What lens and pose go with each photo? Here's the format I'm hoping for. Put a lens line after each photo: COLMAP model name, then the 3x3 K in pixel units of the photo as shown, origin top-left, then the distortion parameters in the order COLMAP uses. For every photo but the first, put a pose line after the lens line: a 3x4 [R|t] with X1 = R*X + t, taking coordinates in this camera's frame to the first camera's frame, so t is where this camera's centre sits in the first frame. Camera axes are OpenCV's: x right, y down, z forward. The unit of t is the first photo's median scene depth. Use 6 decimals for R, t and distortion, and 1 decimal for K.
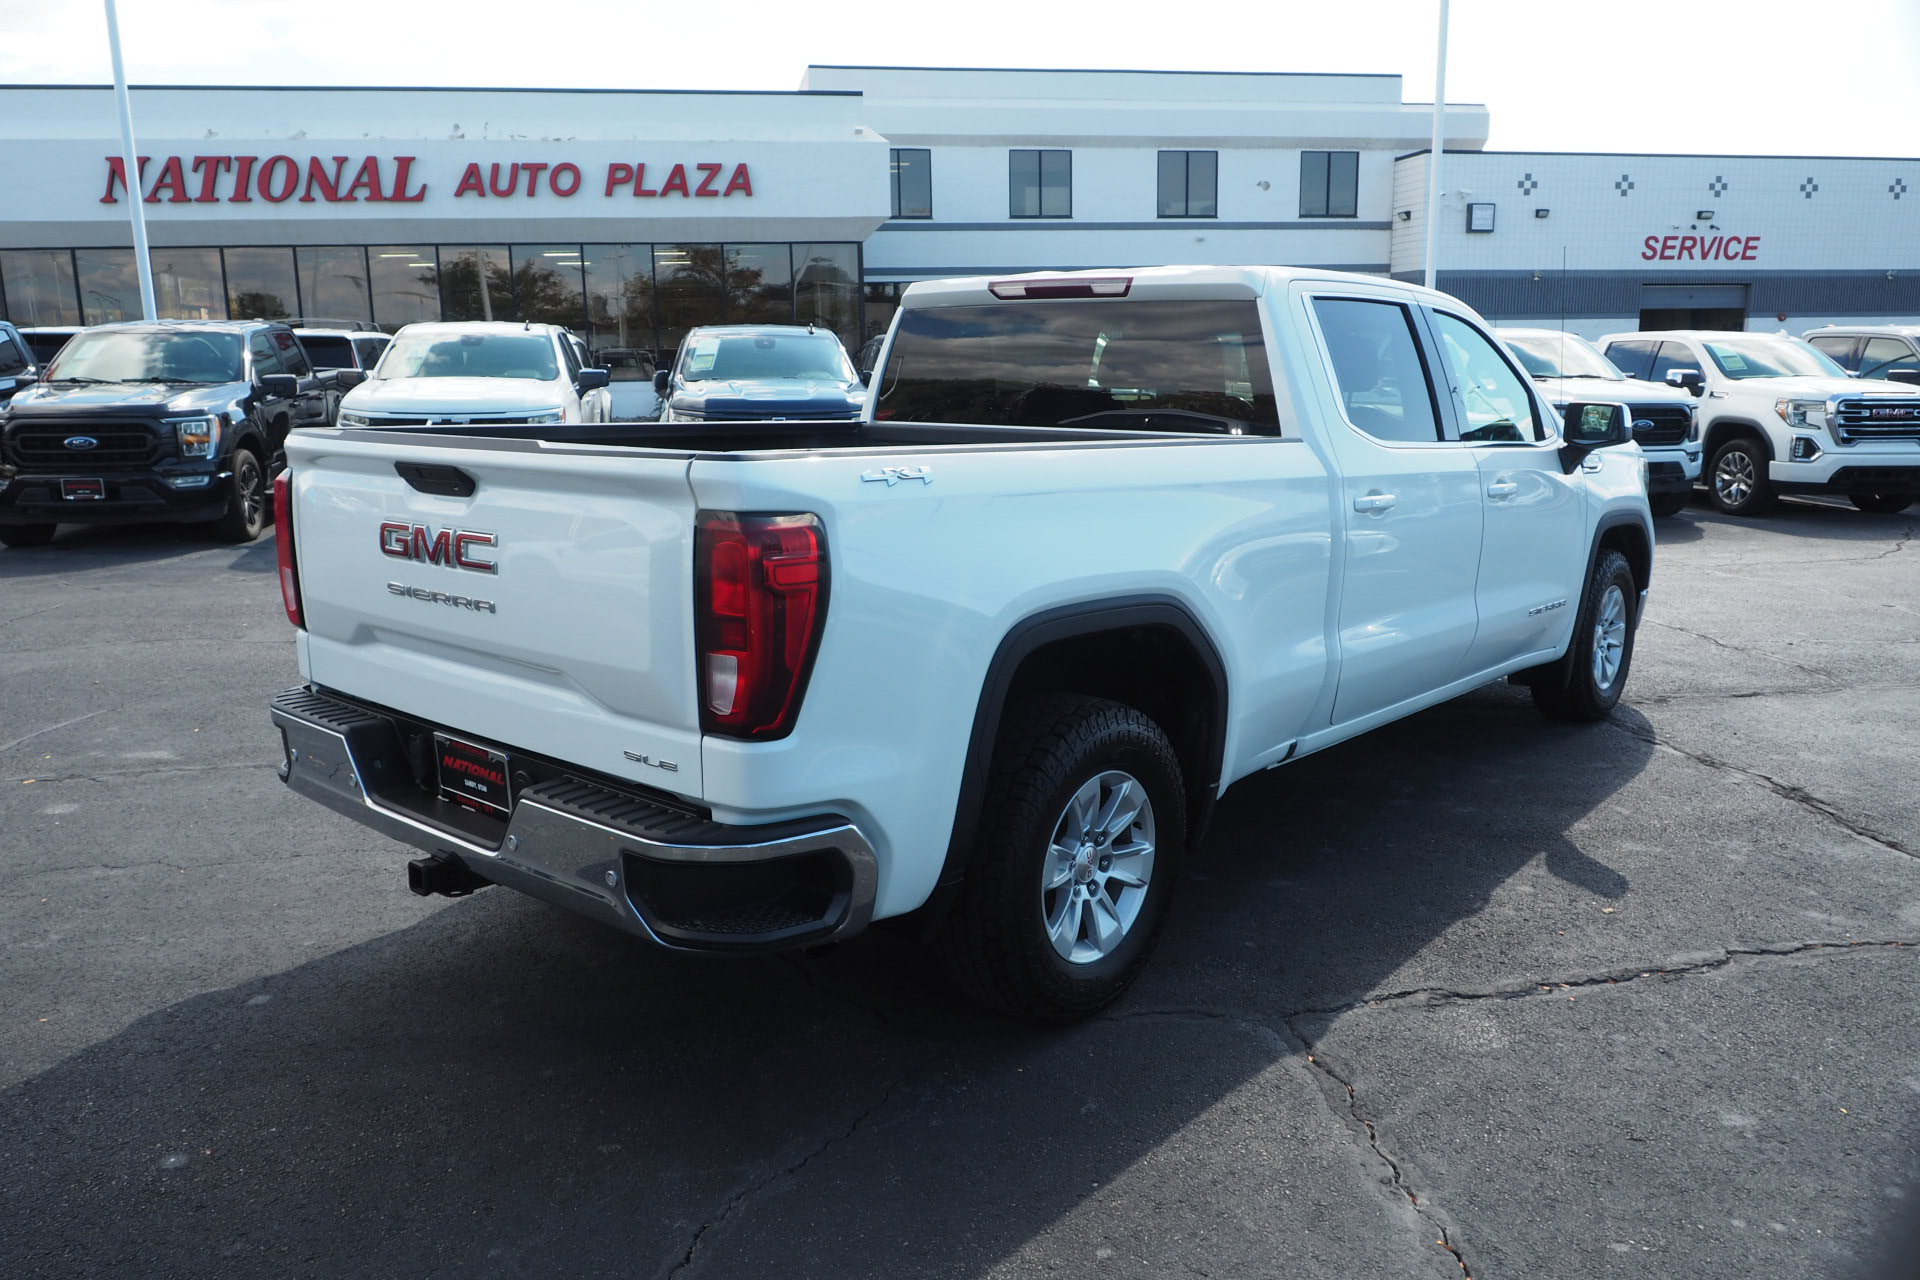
lens RADIAL K [[1423.1, 0, 957.3], [0, 1423.1, 655.2], [0, 0, 1]] dist [-0.034580, 0.010222]
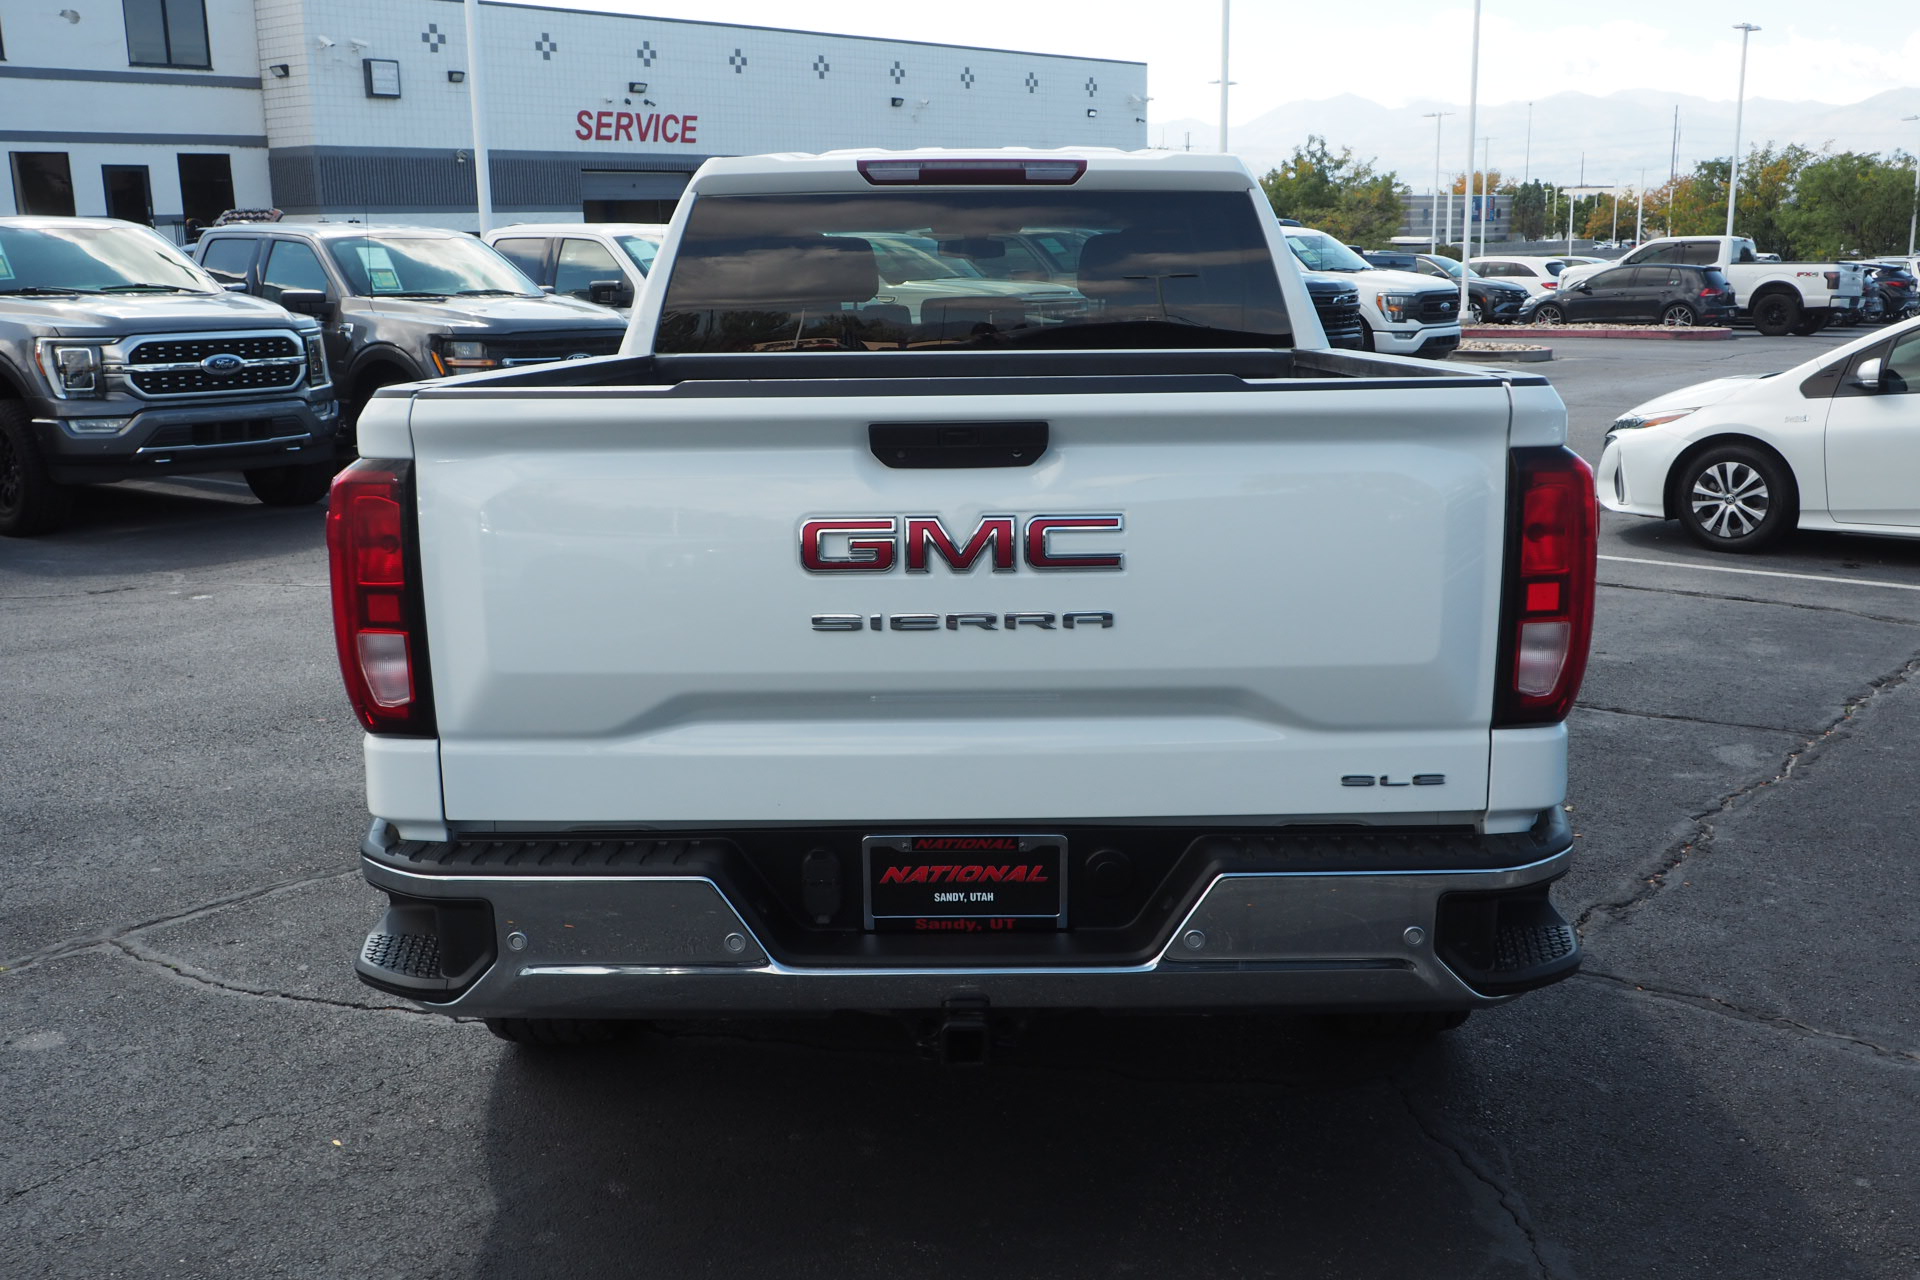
lens RADIAL K [[1877.8, 0, 983.1], [0, 1877.8, 684.3], [0, 0, 1]] dist [-0.012180, 0.000000]
pose [[0.762036, -0.148596, 0.630254, -0.199334], [0.139990, 0.988101, 0.063705, -0.014337], [-0.632222, 0.039684, 0.773771, 0.067422]]
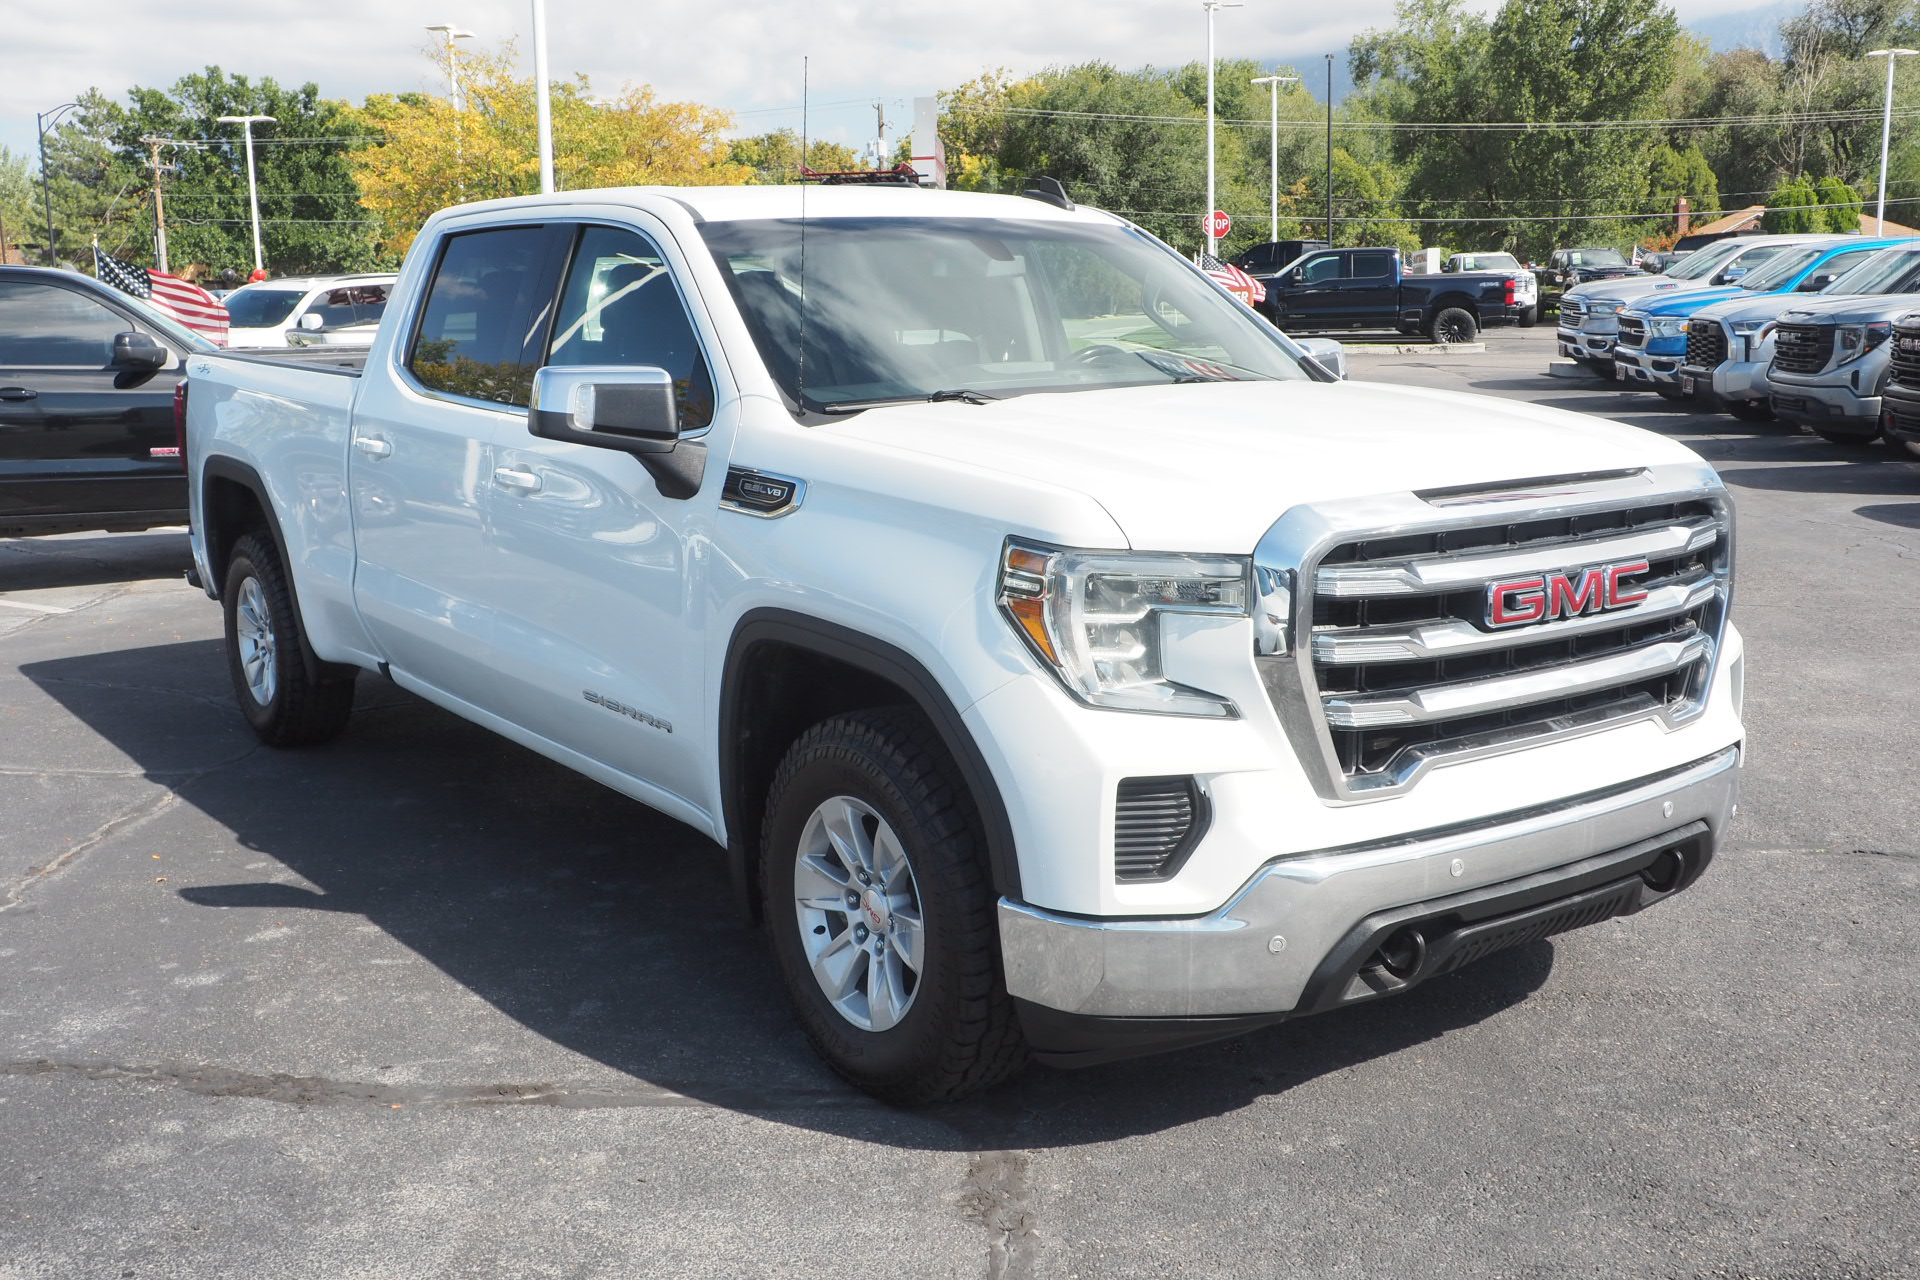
lens RADIAL K [[1948.3, 0, 967.8], [0, 1948.3, 647.1], [0, 0, 1]] dist [-0.016986, 0.000000]
pose [[-0.230264, 0.173030, -0.957622, 0.458379], [-0.180212, 0.959462, 0.216695, -0.103073], [0.956296, 0.222472, -0.189747, 0.508290]]
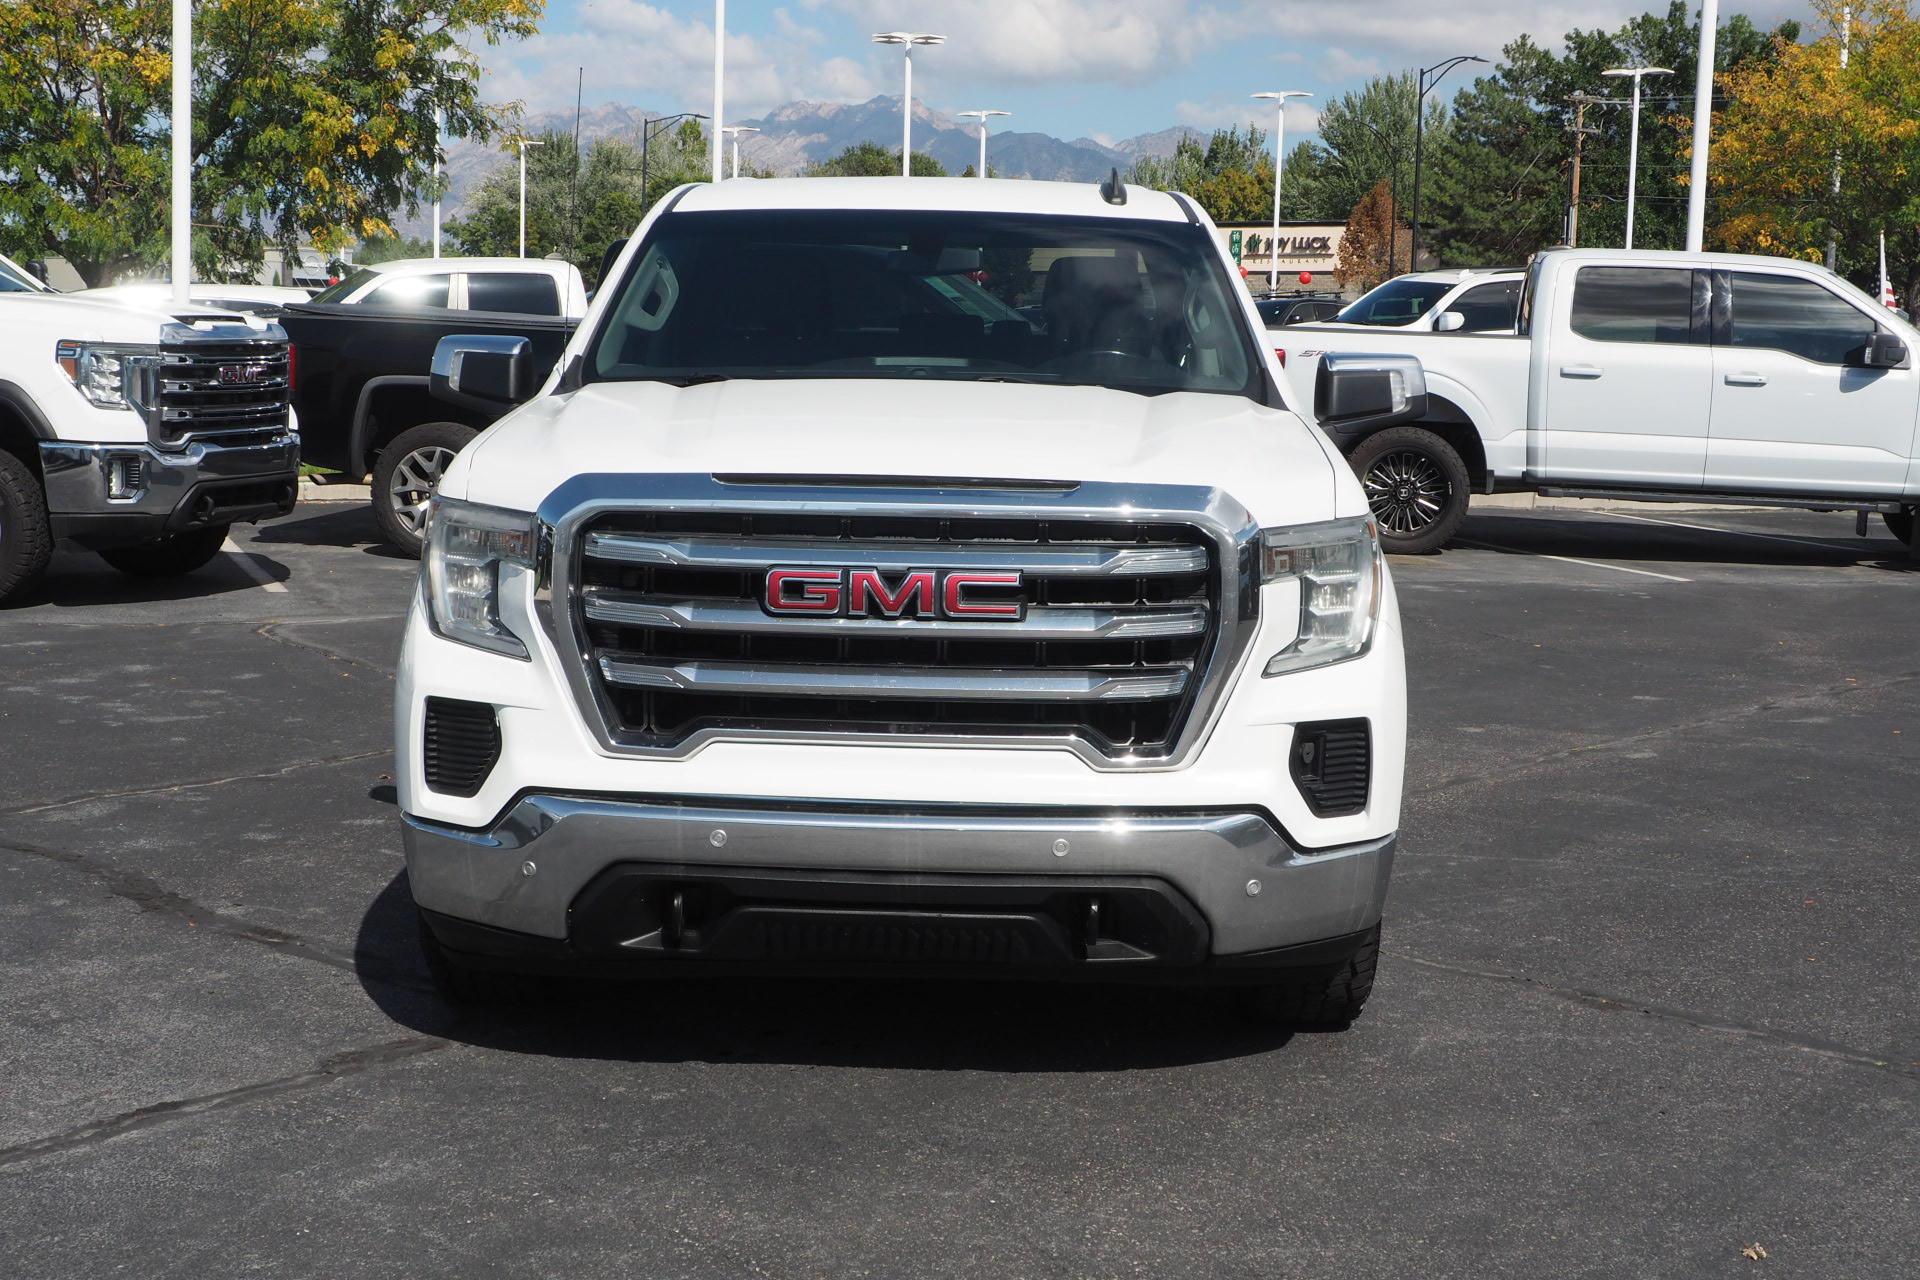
lens RADIAL K [[2661.2, 0, 959.9], [0, 2661.2, 631.3], [0, 0, 1]] dist [-0.017457, 0.000000]
pose [[-0.786507, 0.059768, -0.614683, 0.399775], [-0.143747, 0.950253, 0.276326, -0.161390], [0.600619, 0.305691, -0.738789, 0.798713]]
